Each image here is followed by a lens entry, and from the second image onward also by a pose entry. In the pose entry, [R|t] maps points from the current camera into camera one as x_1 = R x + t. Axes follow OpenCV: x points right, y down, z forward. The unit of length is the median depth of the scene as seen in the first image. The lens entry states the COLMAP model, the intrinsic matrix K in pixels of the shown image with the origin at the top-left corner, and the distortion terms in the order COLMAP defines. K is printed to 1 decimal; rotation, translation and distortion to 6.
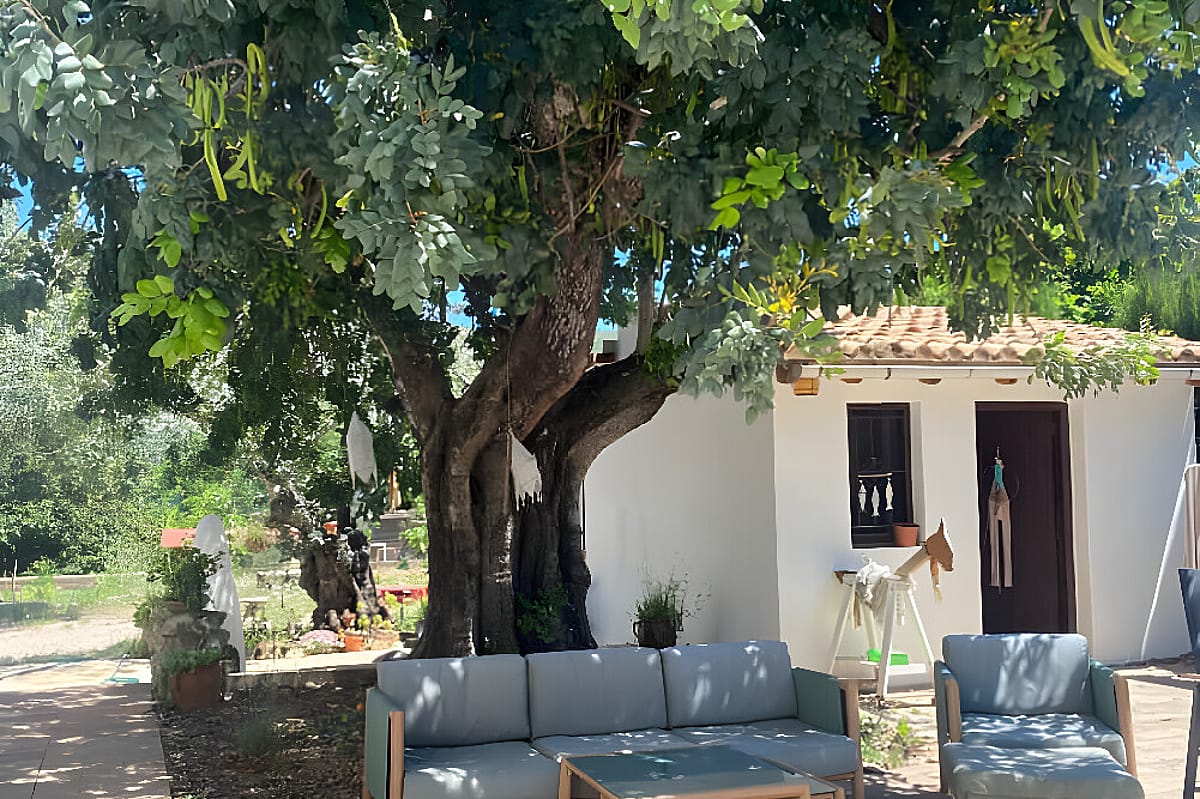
lens RADIAL K [[1361.4, 0, 600.0], [0, 1361.4, 399.5], [0, 0, 1]] dist [0.011835, 0.004063]
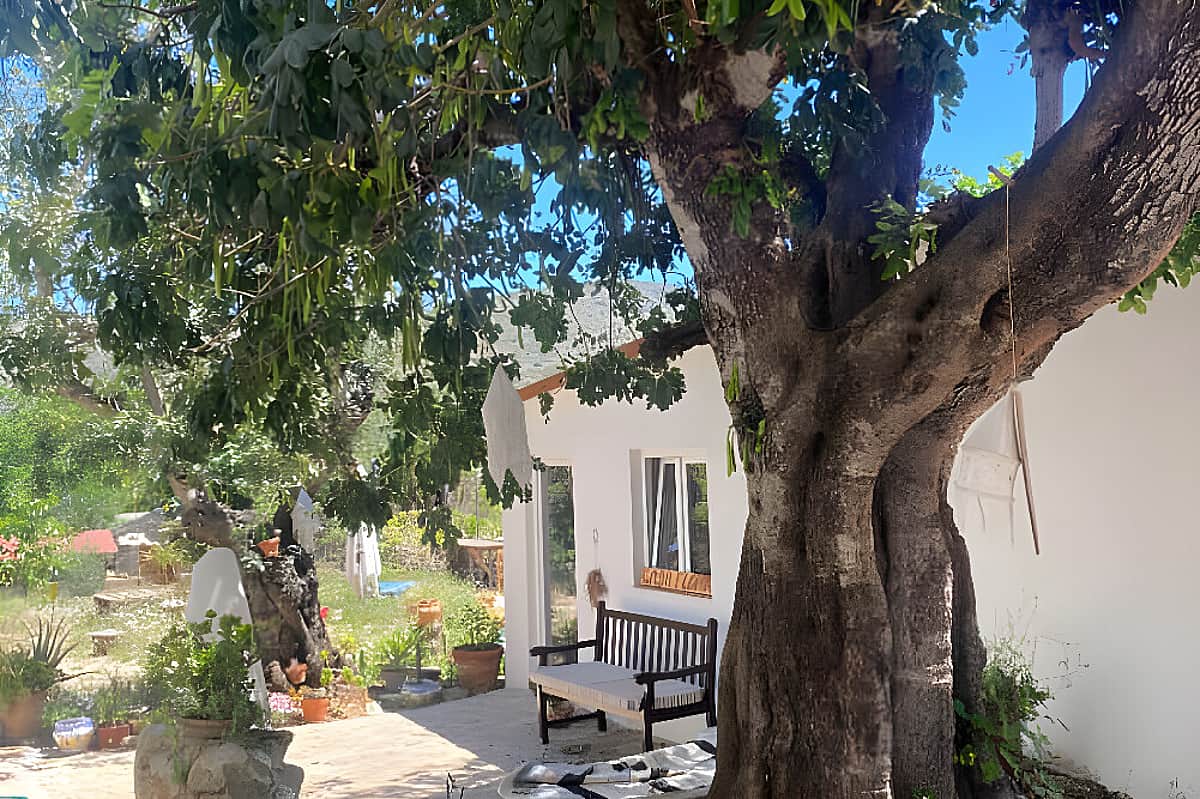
lens RADIAL K [[1361.4, 0, 600.0], [0, 1361.4, 399.5], [0, 0, 1]] dist [0.011835, 0.004063]
pose [[0.987204, -0.006447, 0.159329, -0.141200], [0.005346, 0.999959, 0.007339, 0.011721], [-0.159370, -0.006393, 0.987198, 0.261269]]
